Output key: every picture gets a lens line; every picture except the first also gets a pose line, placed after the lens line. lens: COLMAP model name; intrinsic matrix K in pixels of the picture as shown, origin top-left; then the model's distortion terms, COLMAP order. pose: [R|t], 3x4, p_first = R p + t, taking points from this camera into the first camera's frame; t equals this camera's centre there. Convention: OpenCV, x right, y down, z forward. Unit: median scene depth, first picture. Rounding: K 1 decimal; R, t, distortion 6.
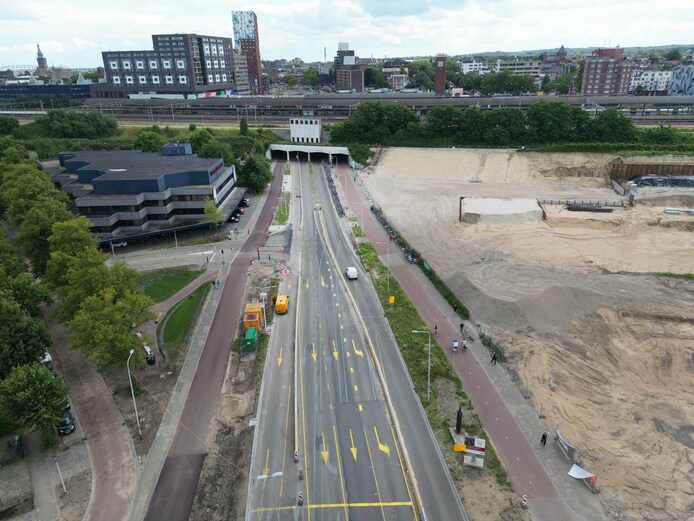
lens RADIAL K [[478.1, 0, 347.0], [0, 478.1, 260.5], [0, 0, 1]] dist [0.061609, -0.051299]
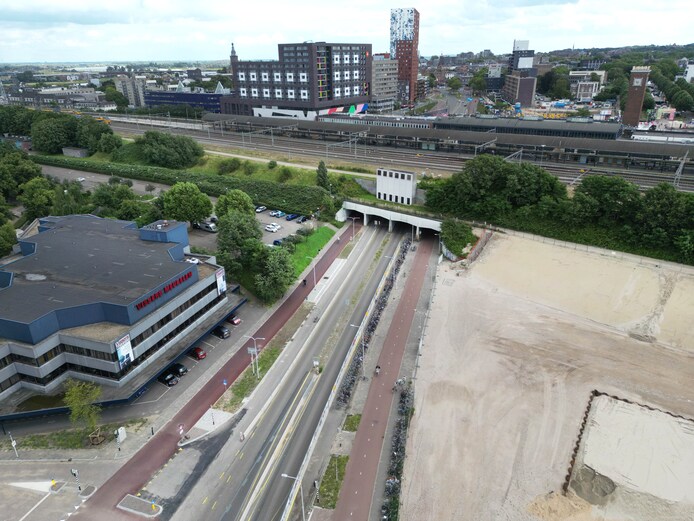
lens RADIAL K [[478.1, 0, 347.0], [0, 478.1, 260.5], [0, 0, 1]] dist [0.061609, -0.051299]
pose [[0.934525, 0.141262, -0.326661, 0.065091], [-0.135723, 0.989947, 0.039814, -0.118445], [0.329002, 0.007128, 0.944302, 0.195538]]
